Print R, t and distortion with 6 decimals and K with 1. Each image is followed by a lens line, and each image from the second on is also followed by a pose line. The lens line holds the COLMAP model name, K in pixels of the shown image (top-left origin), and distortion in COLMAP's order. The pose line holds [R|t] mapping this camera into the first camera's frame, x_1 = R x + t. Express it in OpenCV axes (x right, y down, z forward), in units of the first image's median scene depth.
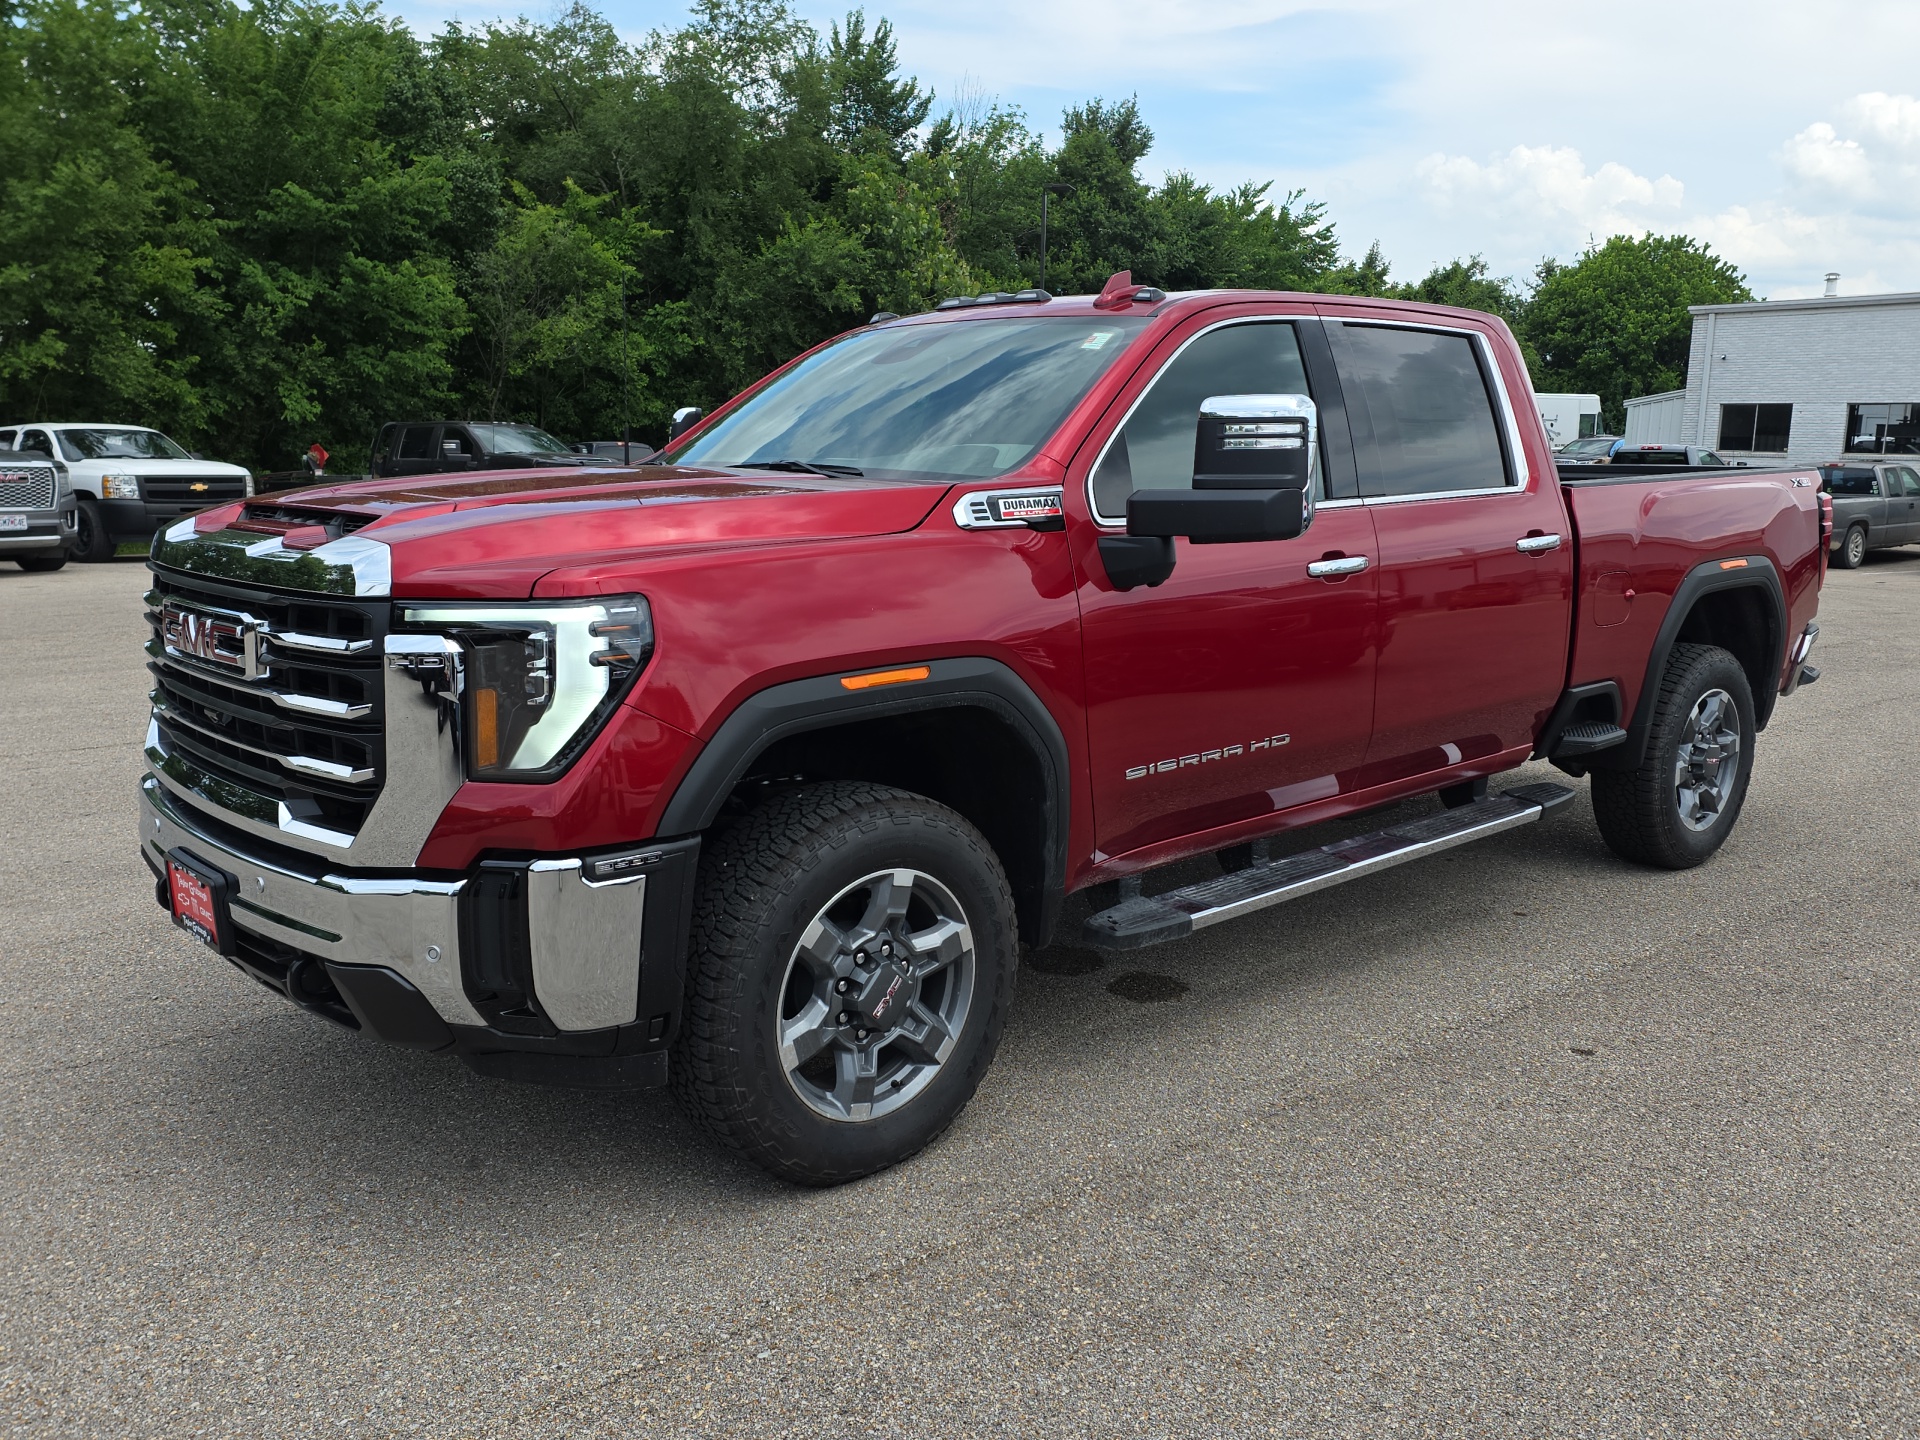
lens RADIAL K [[1600.4, 0, 968.9], [0, 1600.4, 686.4], [0, 0, 1]] dist [0.069634, -0.093648]
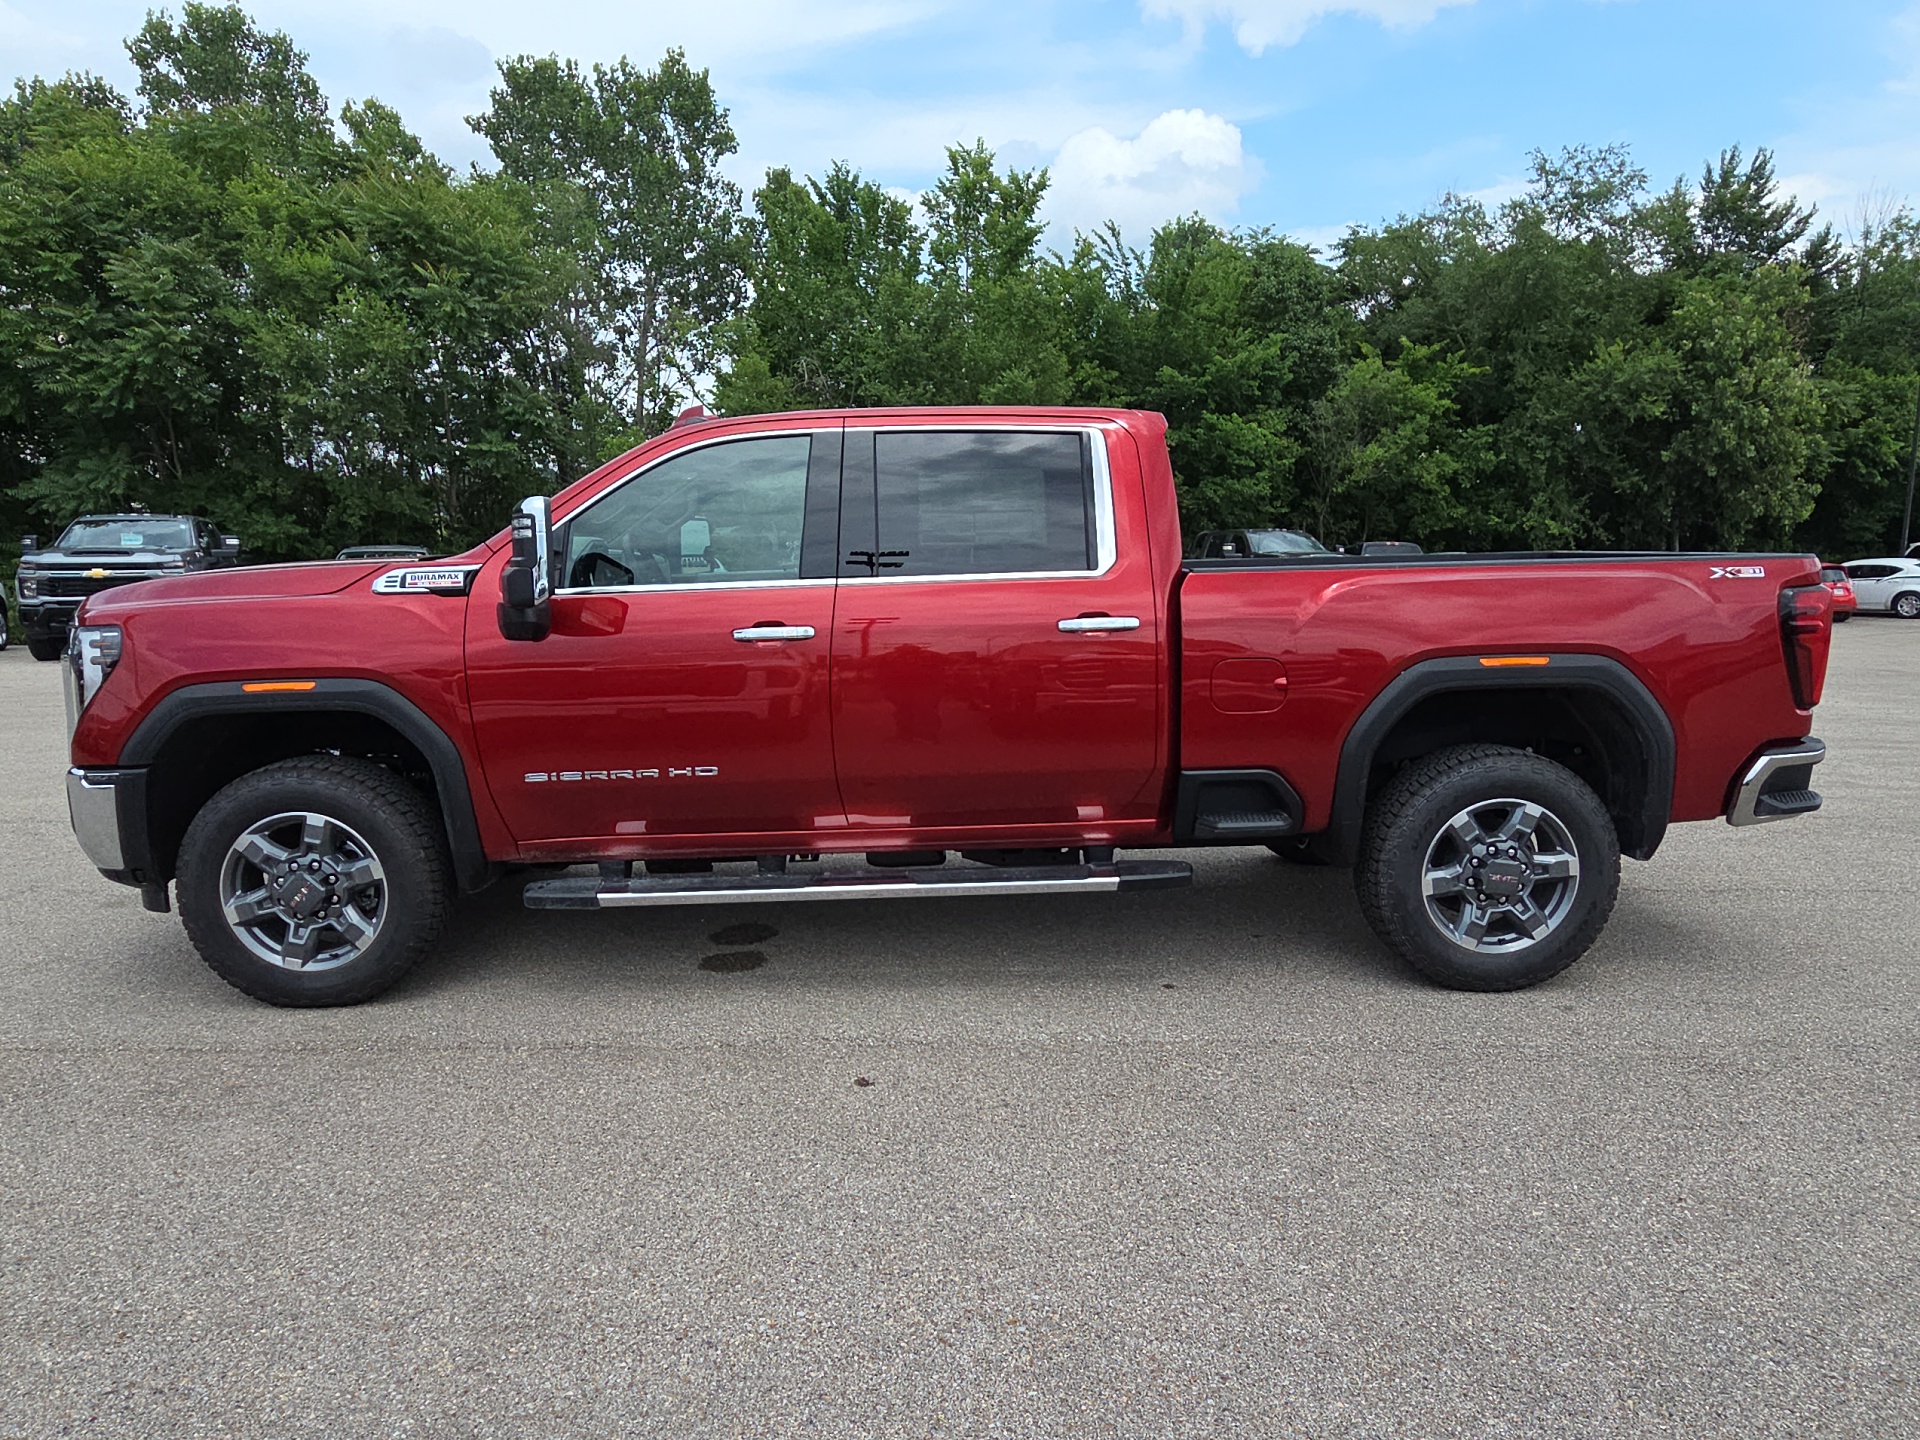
lens RADIAL K [[1220.2, 0, 922.2], [0, 1220.2, 694.1], [0, 0, 1]] dist [0.019950, -0.023665]
pose [[0.753307, 0.065417, -0.654407, 0.124809], [-0.085096, 0.996371, 0.001644, -0.005569], [0.652140, 0.054449, 0.756140, 0.052225]]
